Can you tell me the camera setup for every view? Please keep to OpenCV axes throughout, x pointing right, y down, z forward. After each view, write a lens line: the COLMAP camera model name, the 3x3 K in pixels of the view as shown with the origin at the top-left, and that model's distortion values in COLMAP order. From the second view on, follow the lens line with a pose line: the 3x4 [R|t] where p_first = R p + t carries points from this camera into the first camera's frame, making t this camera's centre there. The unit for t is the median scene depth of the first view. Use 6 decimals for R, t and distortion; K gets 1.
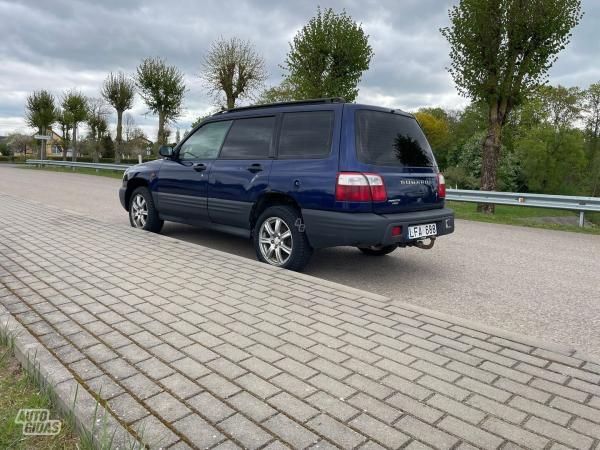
lens RADIAL K [[456.0, 0, 300.9], [0, 456.0, 227.5], [0, 0, 1]] dist [0.033424, -0.004252]
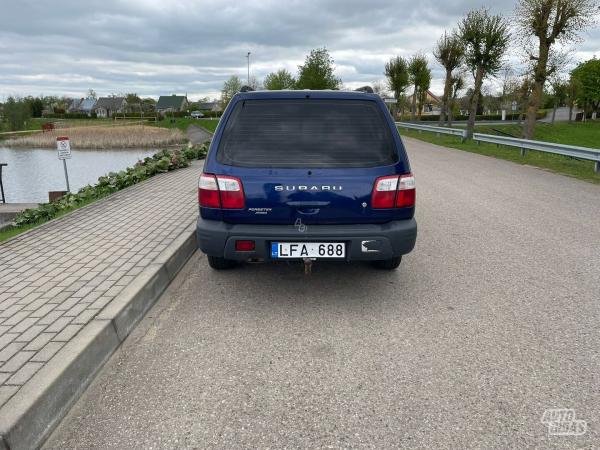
lens RADIAL K [[456.0, 0, 301.4], [0, 456.0, 221.8], [0, 0, 1]] dist [0.033424, -0.004252]
pose [[0.714341, 0.137065, -0.686244, 0.808220], [-0.079449, 0.990175, 0.115068, -0.134043], [0.695274, -0.027676, 0.718212, 0.433228]]
